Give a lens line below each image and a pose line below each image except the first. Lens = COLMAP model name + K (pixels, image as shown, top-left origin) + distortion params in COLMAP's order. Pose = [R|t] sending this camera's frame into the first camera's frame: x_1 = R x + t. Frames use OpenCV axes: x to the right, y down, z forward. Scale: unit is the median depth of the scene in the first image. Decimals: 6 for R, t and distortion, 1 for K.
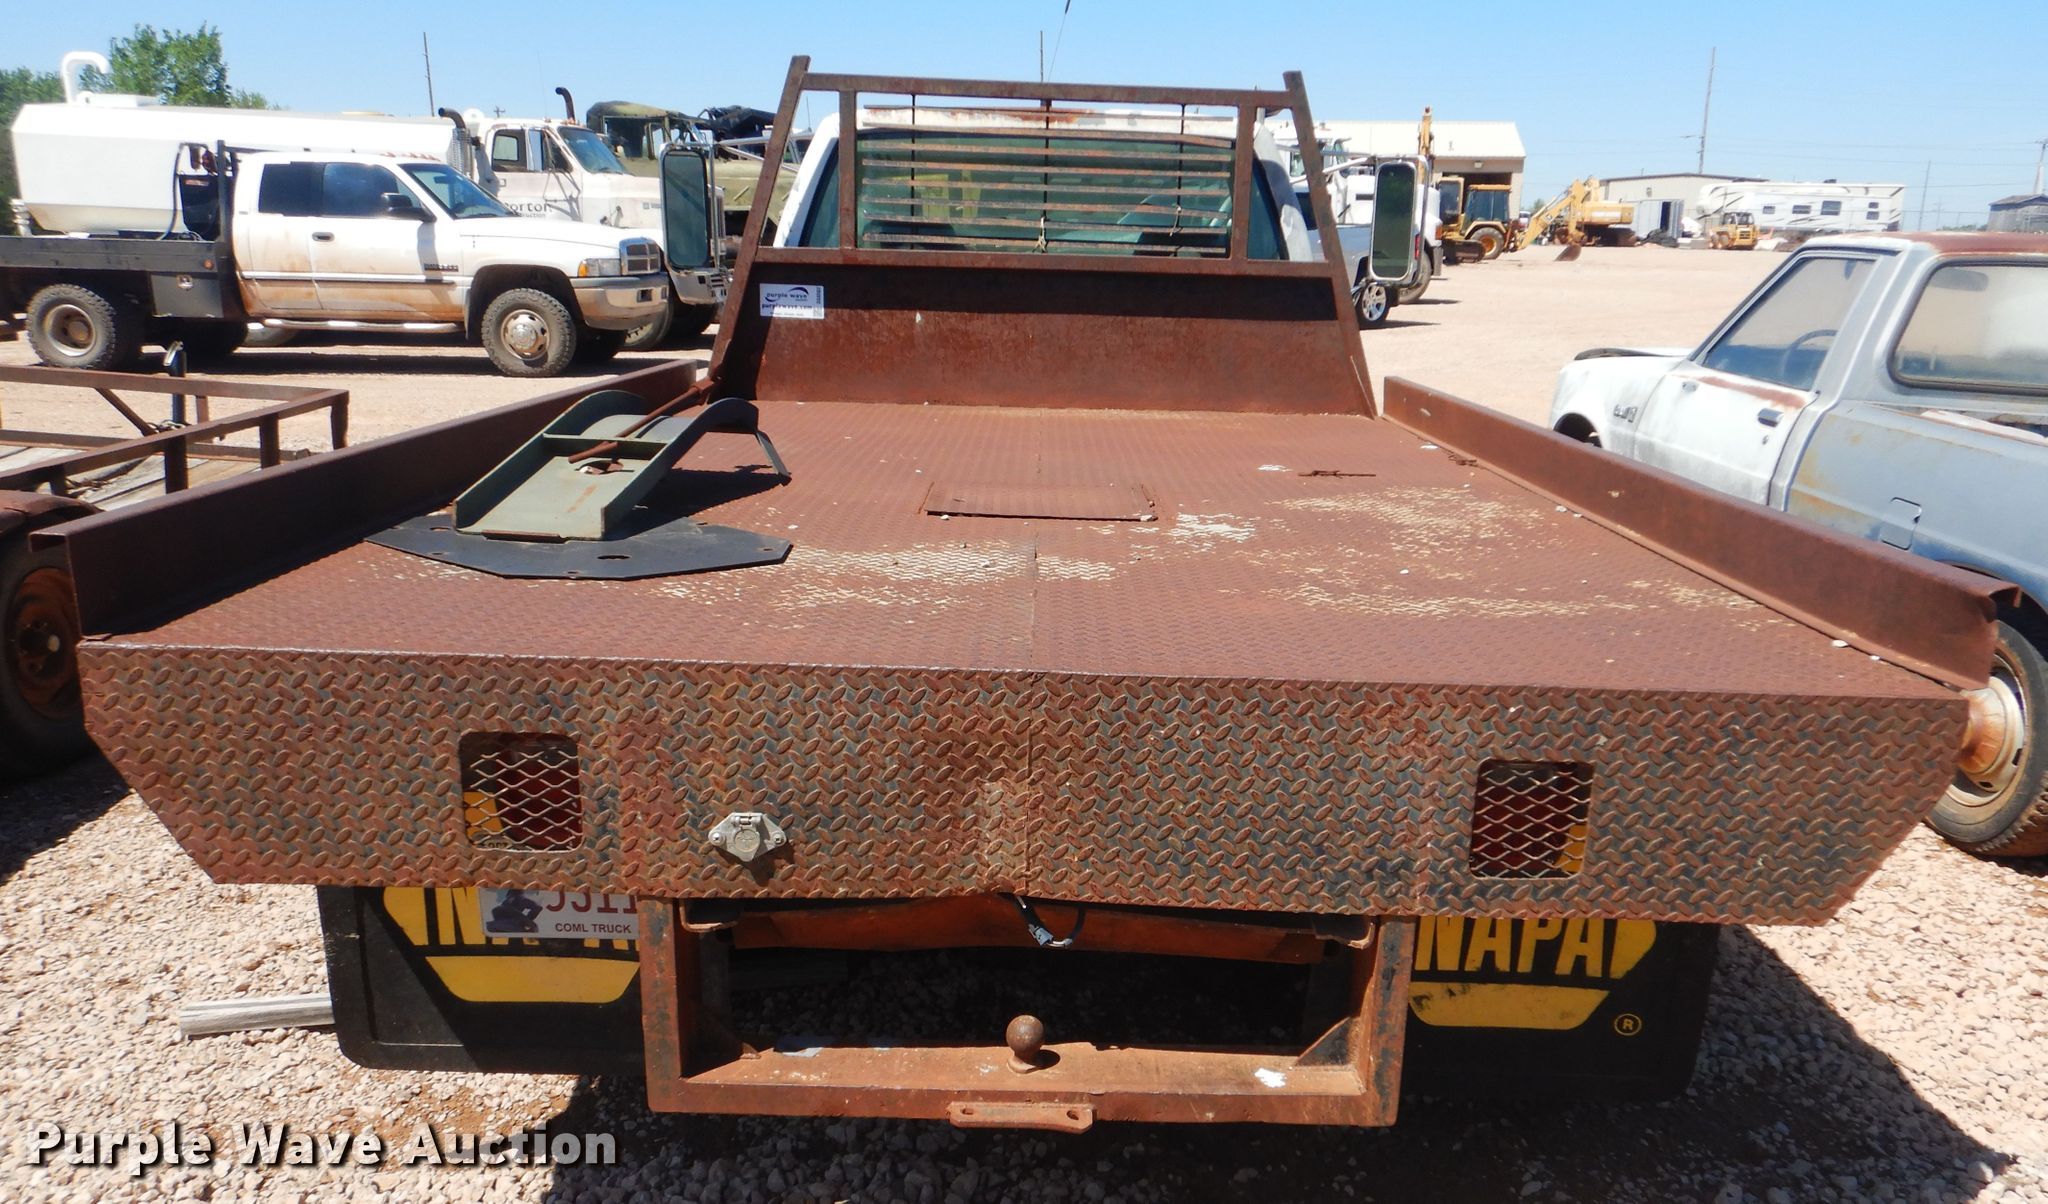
lens RADIAL K [[1544.7, 0, 1085.0], [0, 1544.7, 641.9], [0, 0, 1]] dist [0.004027, 0.002881]
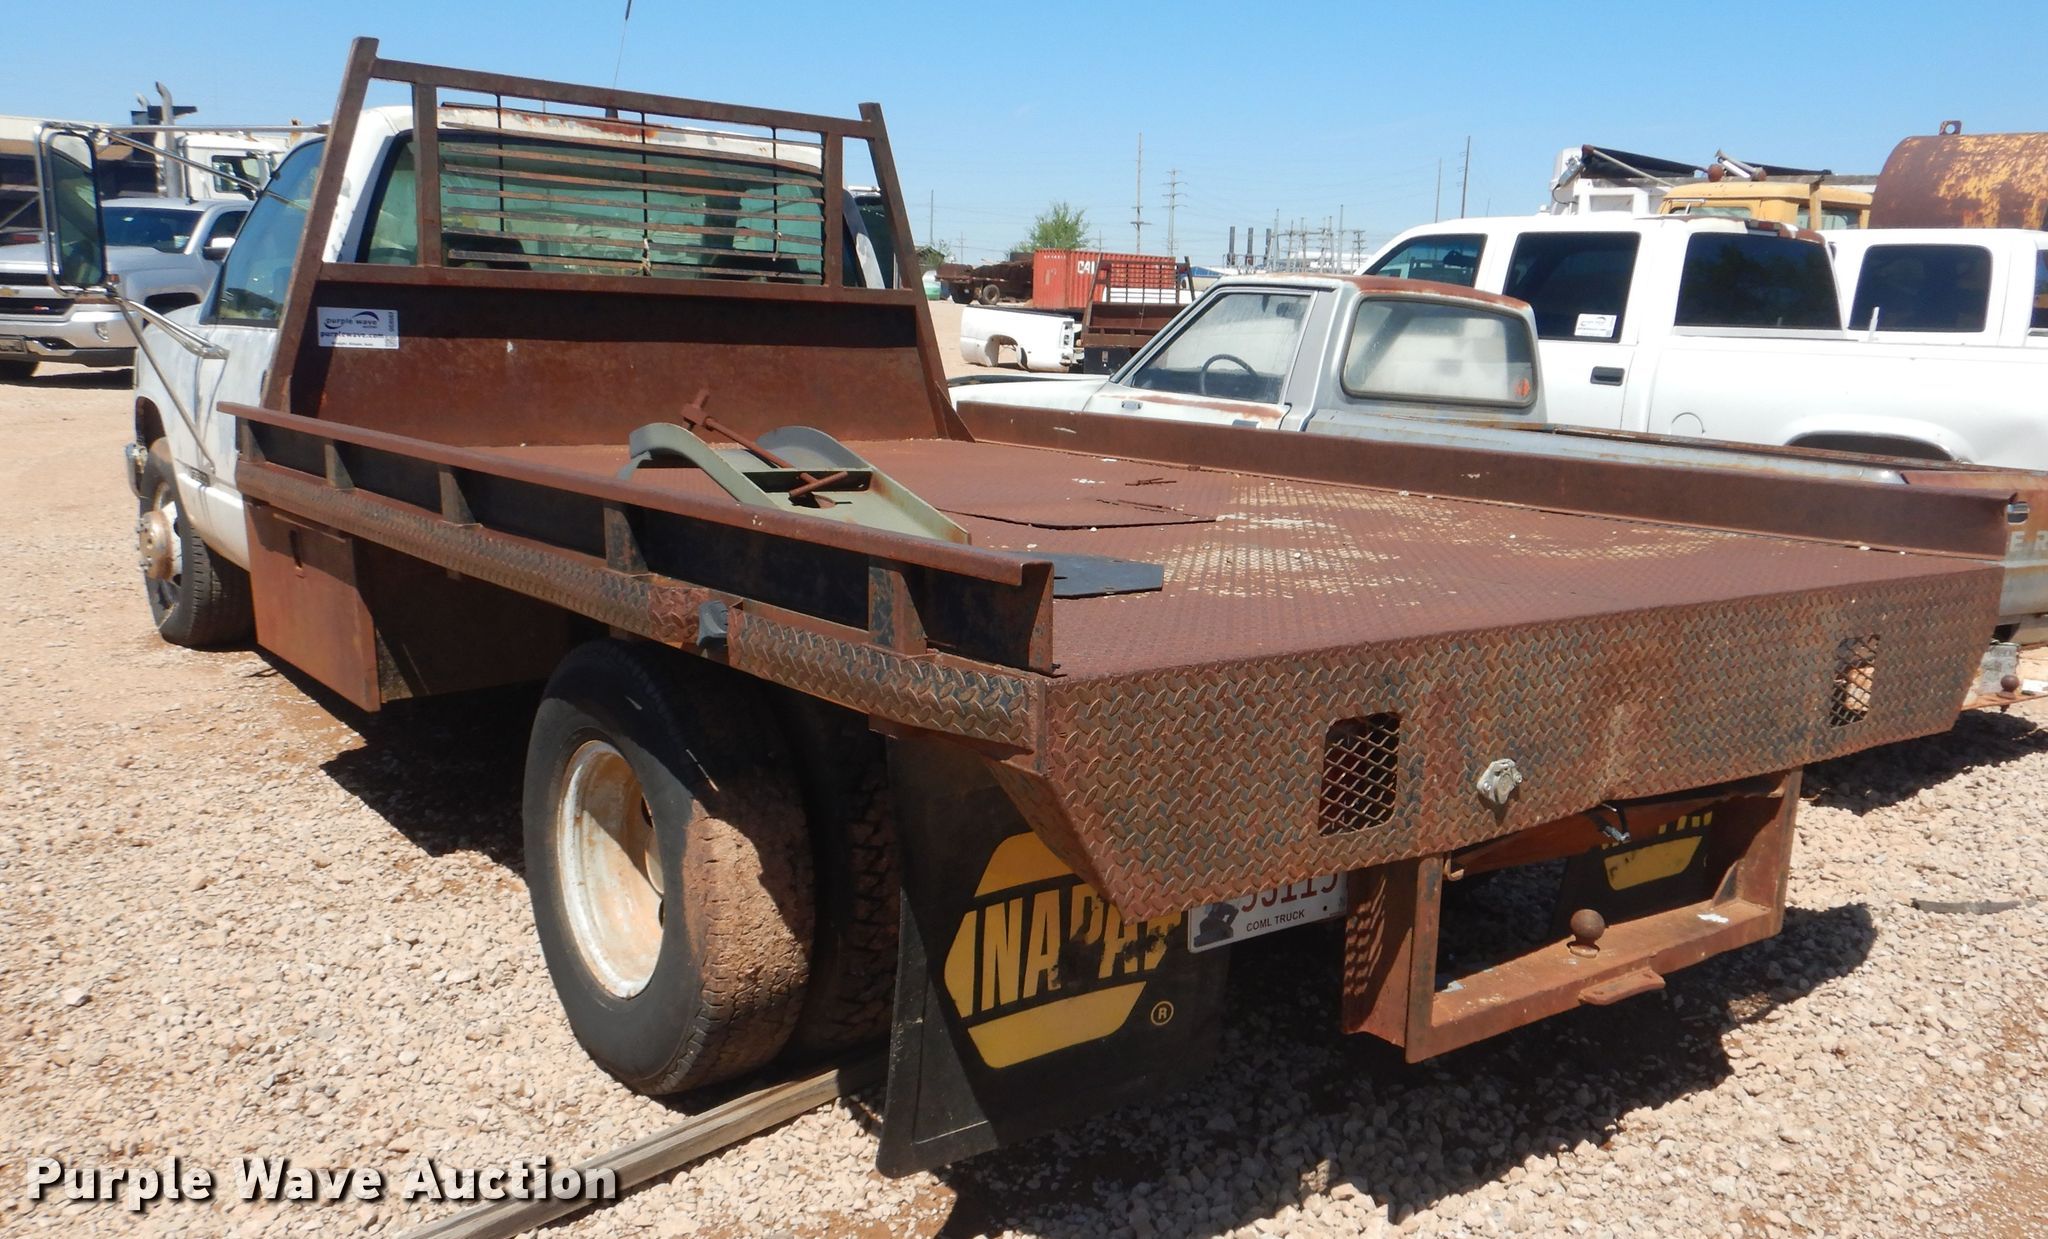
lens RADIAL K [[1703.0, 0, 1024.0], [0, 1703.0, 619.5], [0, 0, 1]] dist [0.007548, 0.005560]
pose [[0.796824, -0.101431, 0.595637, -0.472010], [0.133779, 0.990958, -0.010216, -0.009805], [-0.589216, 0.087824, 0.803189, 0.074952]]
